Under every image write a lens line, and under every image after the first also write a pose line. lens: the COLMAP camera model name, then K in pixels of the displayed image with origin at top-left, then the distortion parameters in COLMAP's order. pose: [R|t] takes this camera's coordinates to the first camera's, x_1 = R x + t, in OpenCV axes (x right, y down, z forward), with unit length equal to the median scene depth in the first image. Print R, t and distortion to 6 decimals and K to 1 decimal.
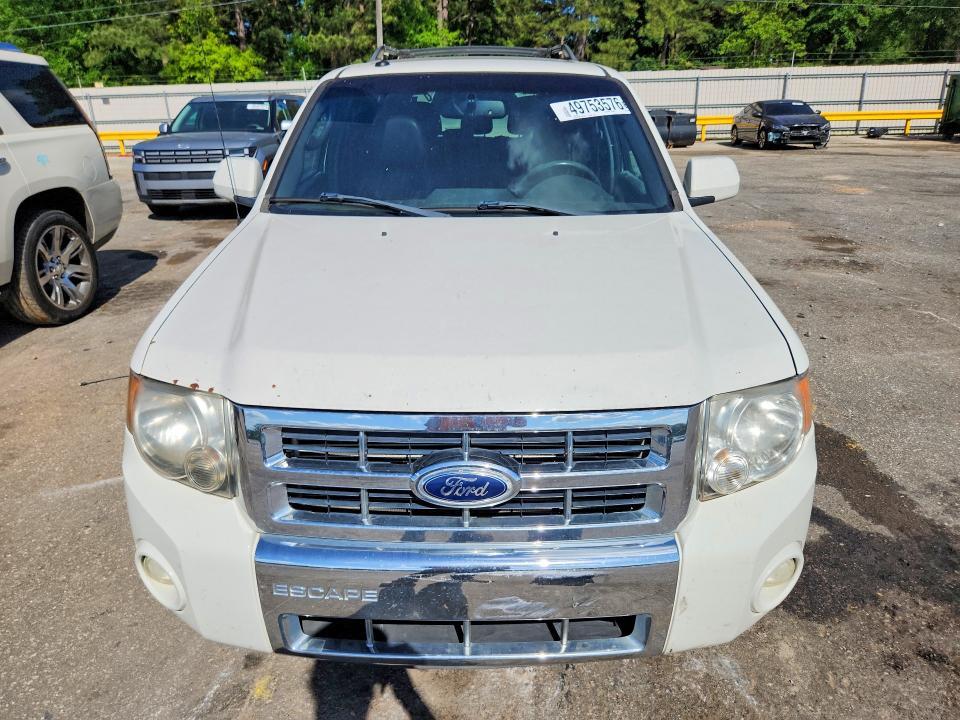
lens RADIAL K [[707.0, 0, 480.0], [0, 707.0, 360.0], [0, 0, 1]] dist [0.061955, -0.063524]
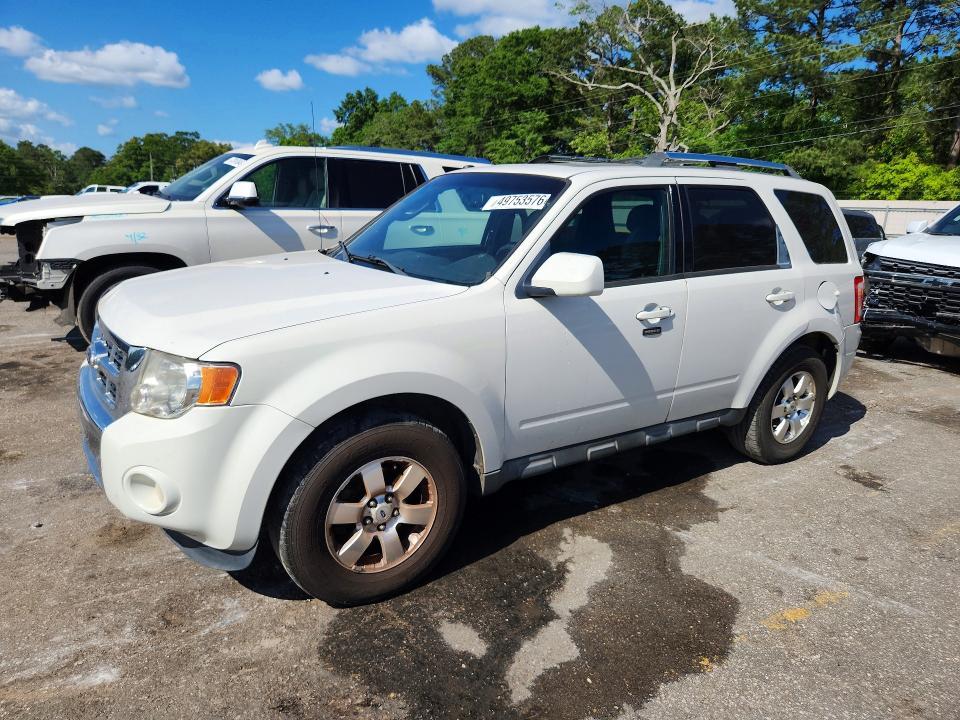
lens RADIAL K [[707.0, 0, 480.0], [0, 707.0, 360.0], [0, 0, 1]] dist [0.061955, -0.063524]
pose [[0.514697, 0.227137, -0.826738, 0.197018], [-0.349577, 0.936073, 0.039542, -0.024834], [0.782869, 0.268657, 0.561196, 0.067837]]
